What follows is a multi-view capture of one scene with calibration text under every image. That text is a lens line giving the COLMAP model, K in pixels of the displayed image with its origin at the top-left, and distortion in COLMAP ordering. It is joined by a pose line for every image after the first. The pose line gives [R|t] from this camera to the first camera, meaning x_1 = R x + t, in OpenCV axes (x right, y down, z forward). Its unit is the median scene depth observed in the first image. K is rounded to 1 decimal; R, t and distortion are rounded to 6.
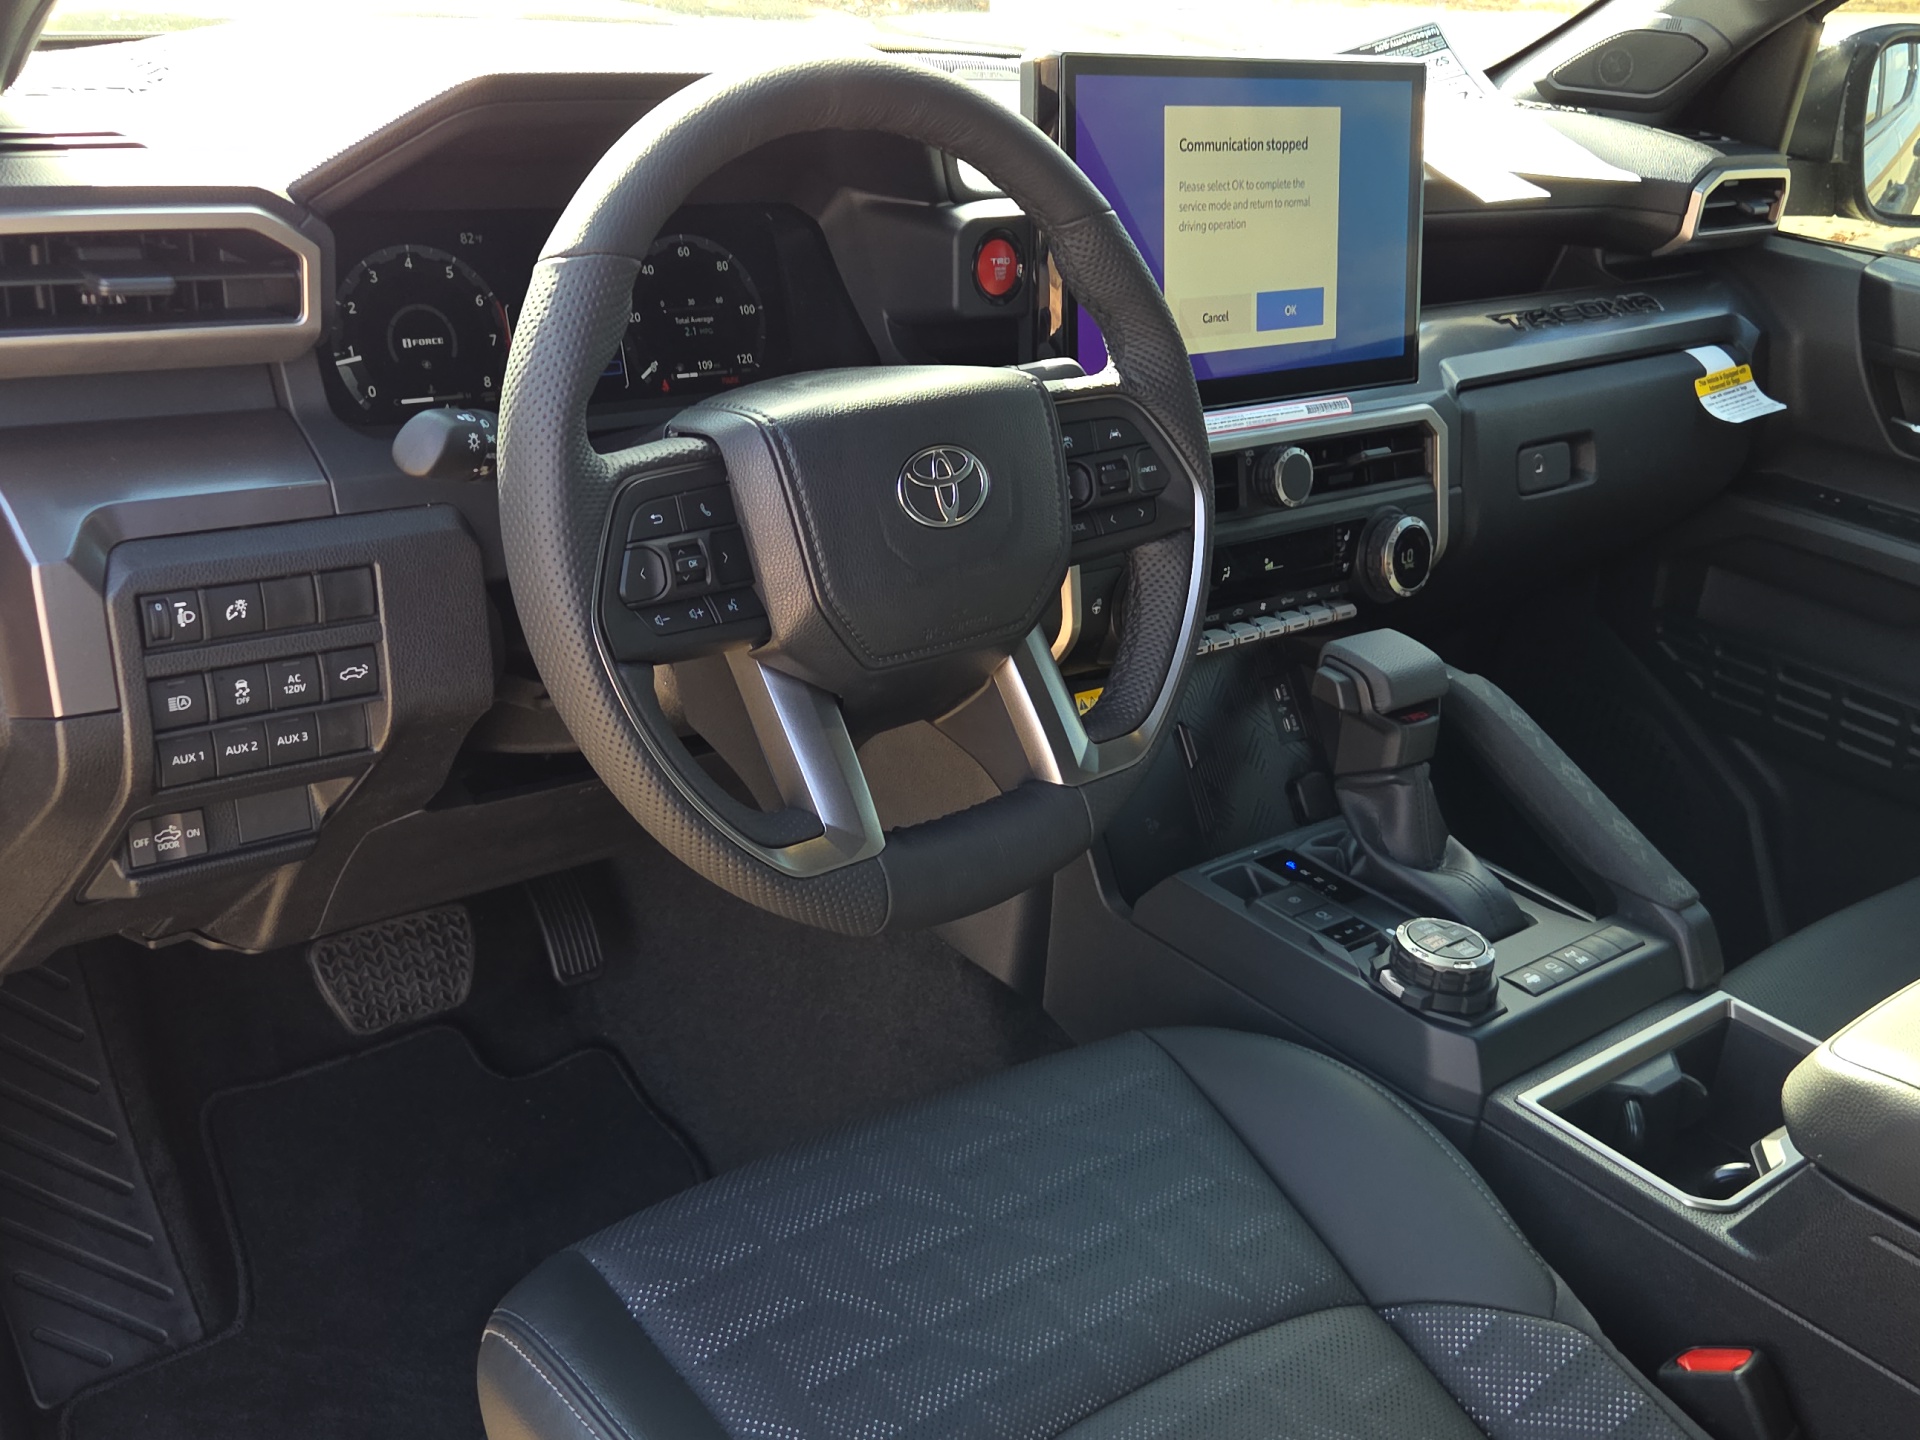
lens RADIAL K [[2024.5, 0, 967.1], [0, 2024.5, 719.9], [0, 0, 1]] dist [0.037260, 0.000000]
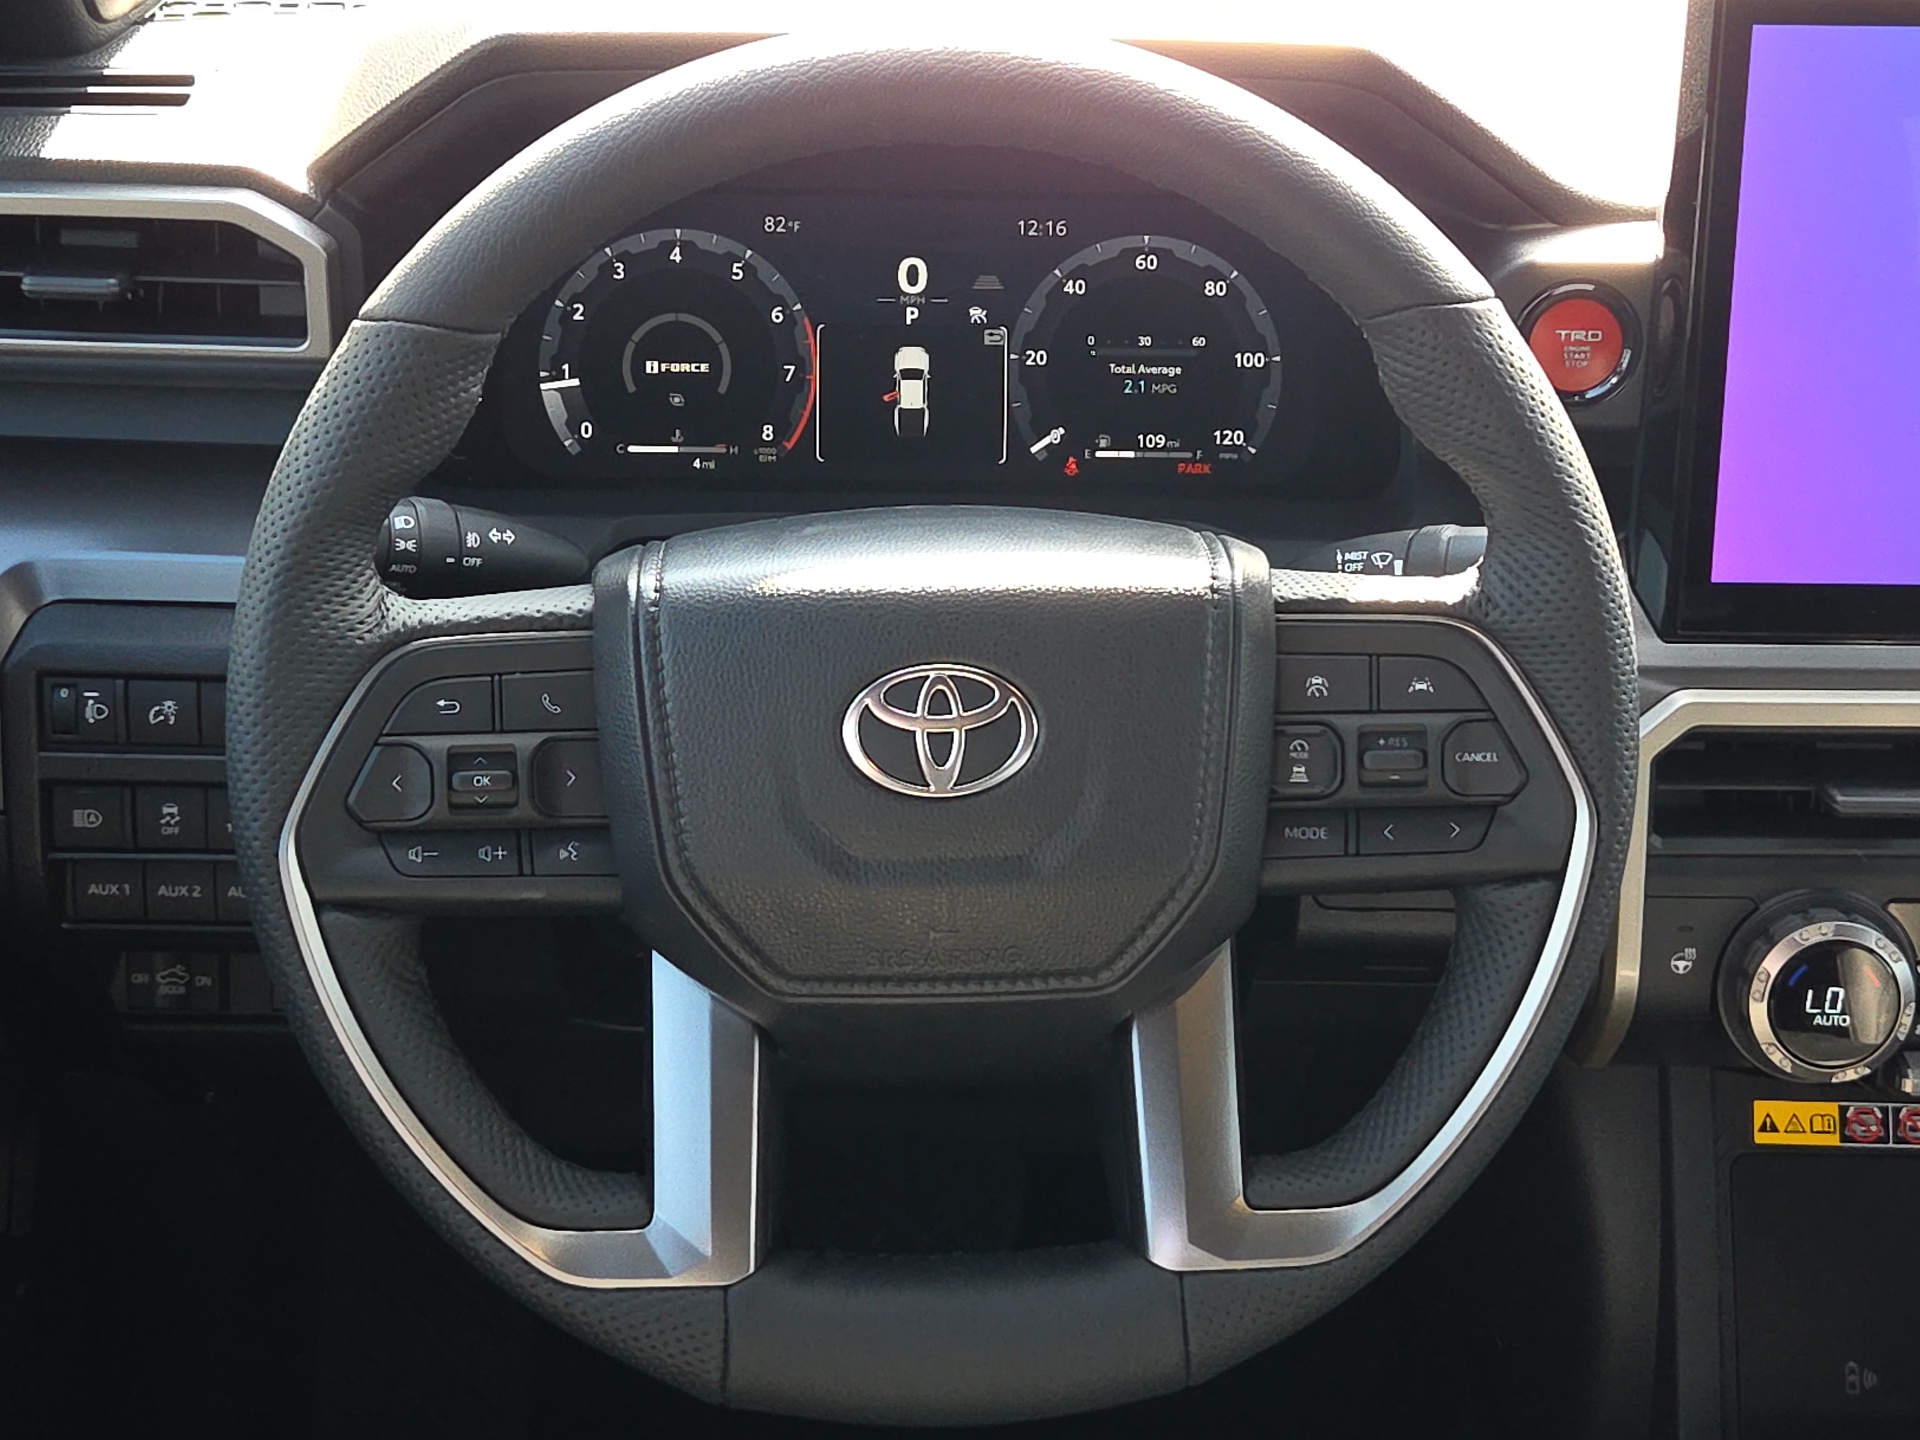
lens RADIAL K [[3139.9, 0, 962.9], [0, 3139.9, 699.5], [0, 0, 1]] dist [0.079249, 0.000000]
pose [[0.761512, 0.188672, -0.620083, 0.502734], [-0.198399, 0.978626, 0.054117, -0.154148], [0.617040, 0.081813, 0.782668, 0.228704]]
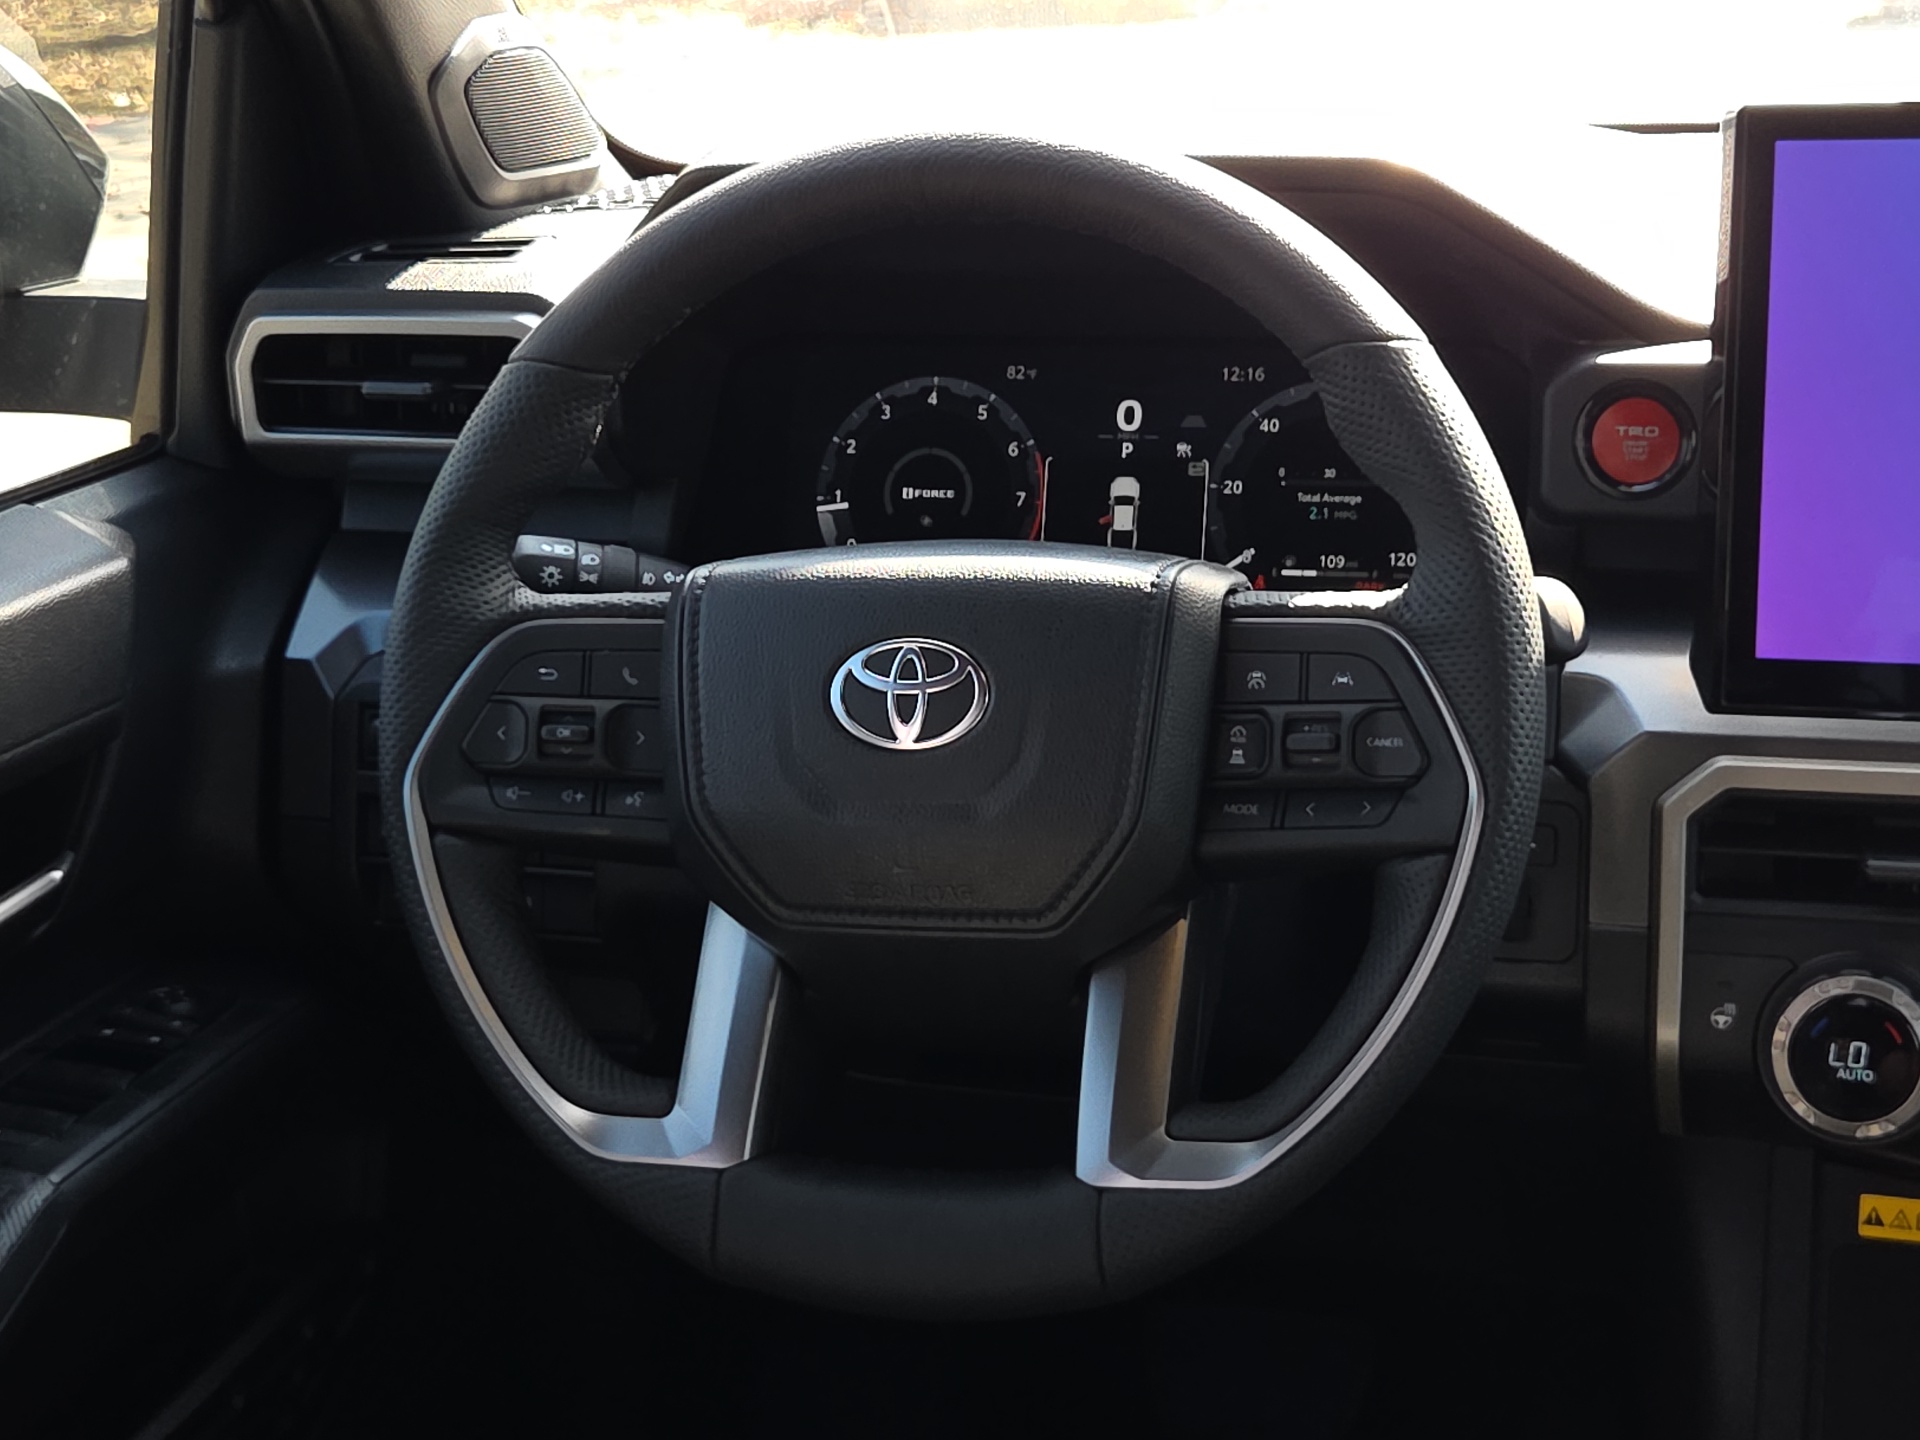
lens RADIAL K [[3139.9, 0, 966.6], [0, 3139.9, 718.6], [0, 0, 1]] dist [0.079249, 0.000000]
pose [[0.520517, 0.111329, -0.846562, 0.818672], [-0.243468, 0.969655, -0.022183, -0.075915], [0.818404, 0.217657, 0.531827, 0.371144]]
